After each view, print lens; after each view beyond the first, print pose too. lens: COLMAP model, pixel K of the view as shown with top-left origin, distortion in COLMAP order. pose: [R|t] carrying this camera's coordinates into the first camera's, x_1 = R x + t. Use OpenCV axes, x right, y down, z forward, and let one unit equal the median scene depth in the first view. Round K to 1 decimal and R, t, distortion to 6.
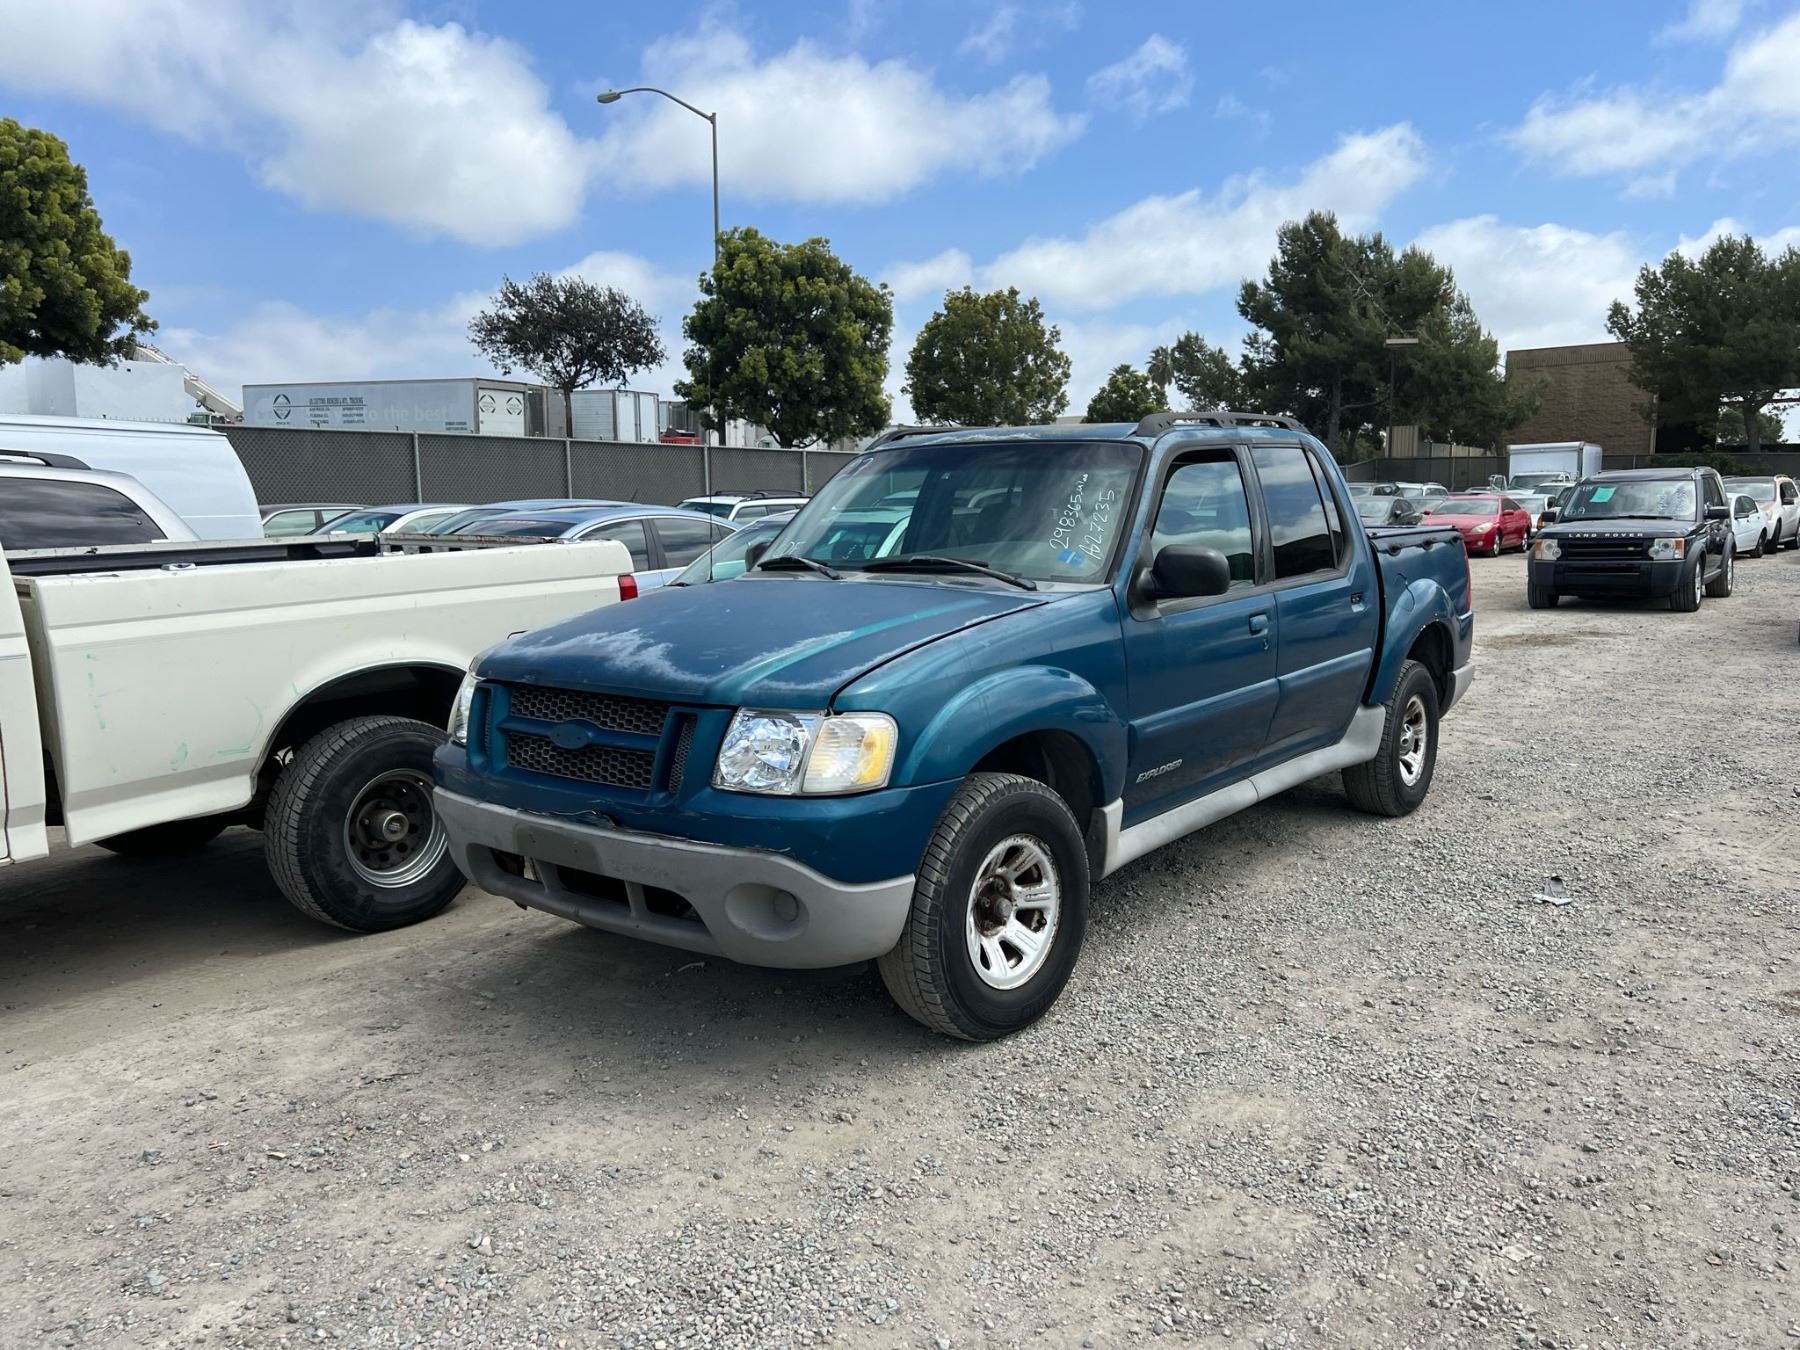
lens RADIAL K [[1361.2, 0, 900.0], [0, 1361.2, 675.0], [0, 0, 1]] dist [0.000374, -0.000111]
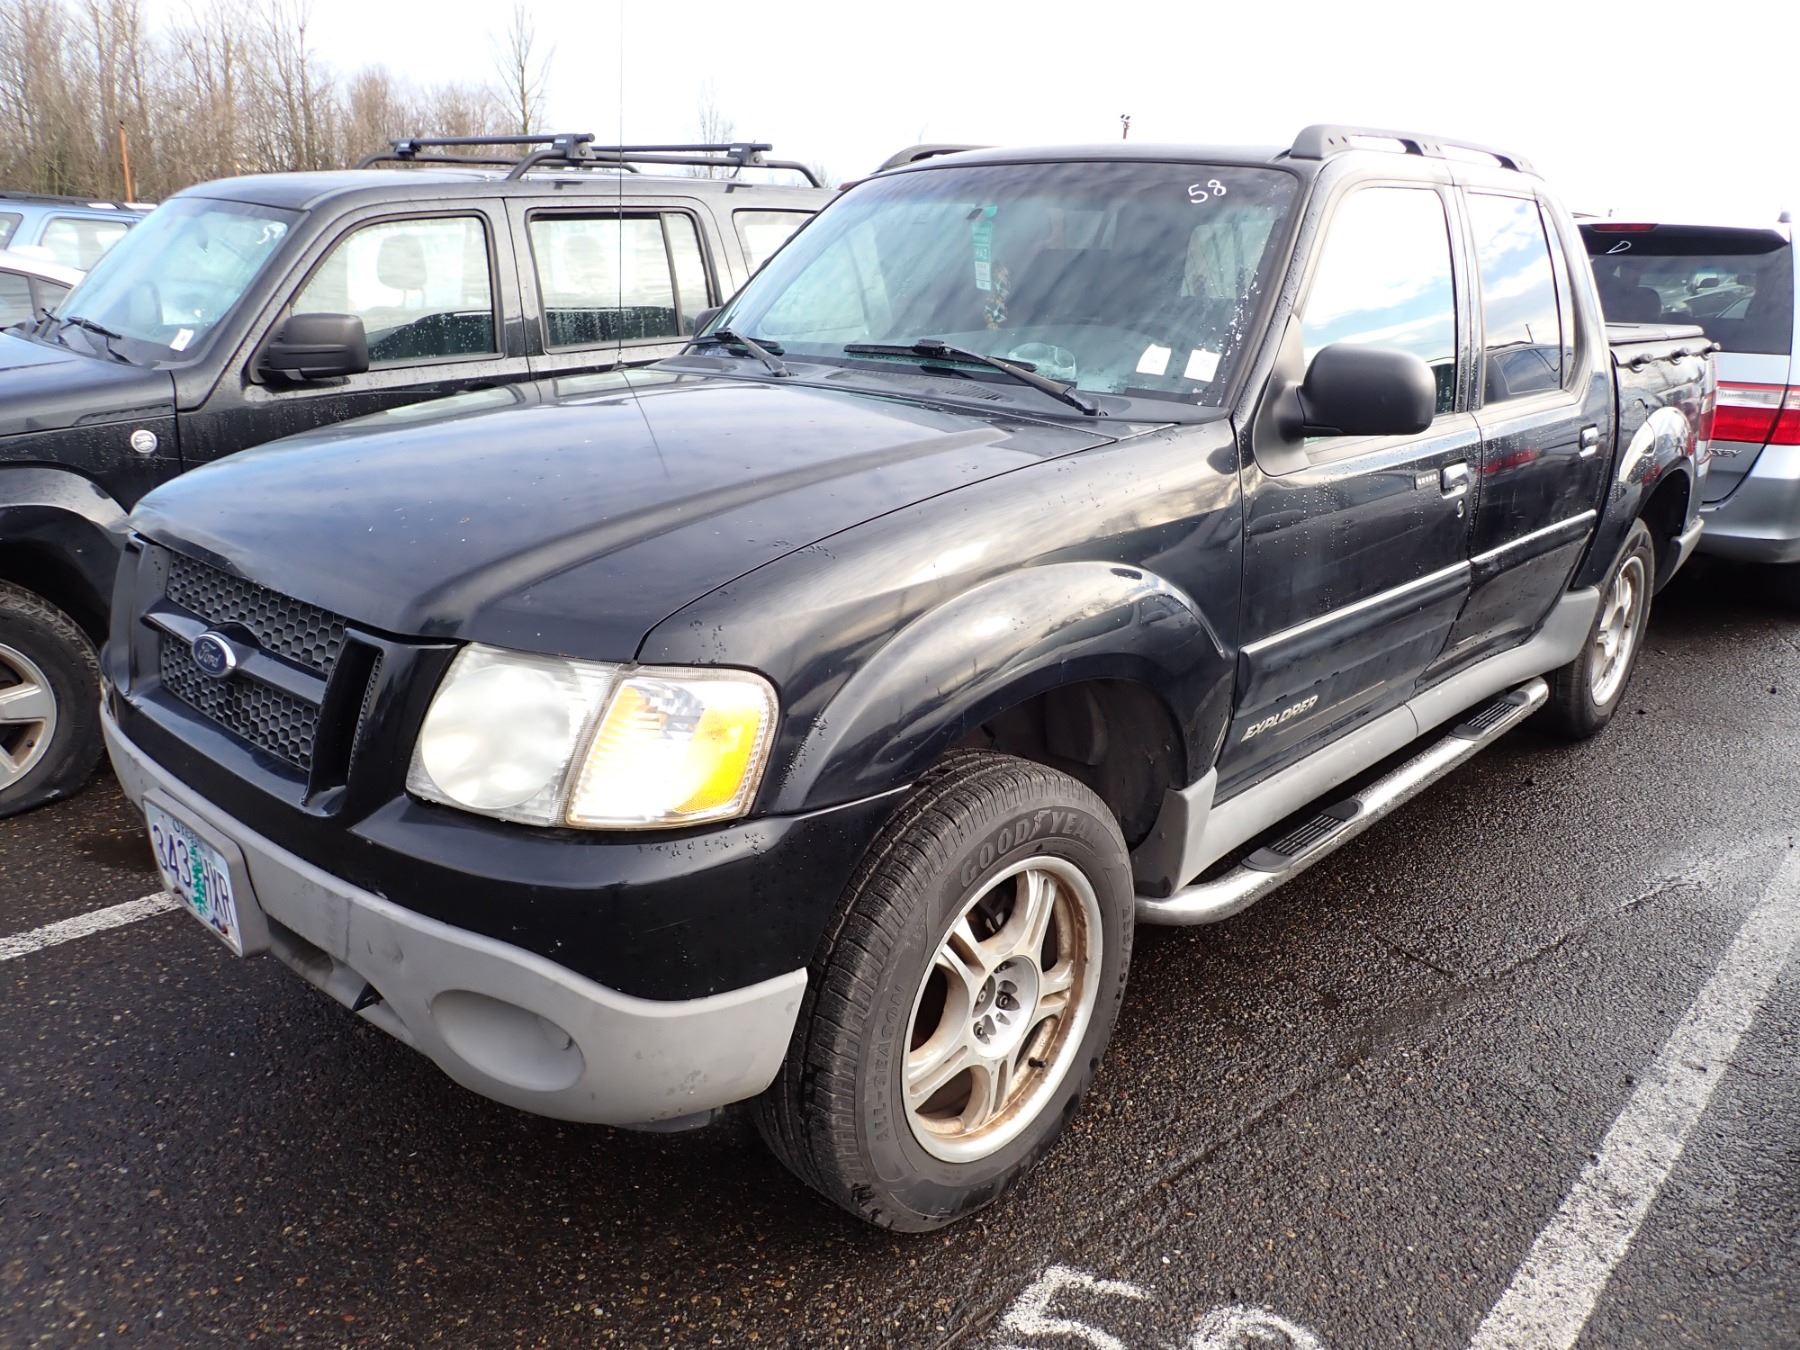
lens RADIAL K [[1485.4, 0, 900.0], [0, 1485.4, 675.0], [0, 0, 1]] dist [0.001989, 0.002097]
pose [[0.997035, 0.063723, -0.043125, 0.061811], [-0.056937, 0.988005, 0.143541, -0.047752], [0.051755, -0.140660, 0.988704, 0.438784]]
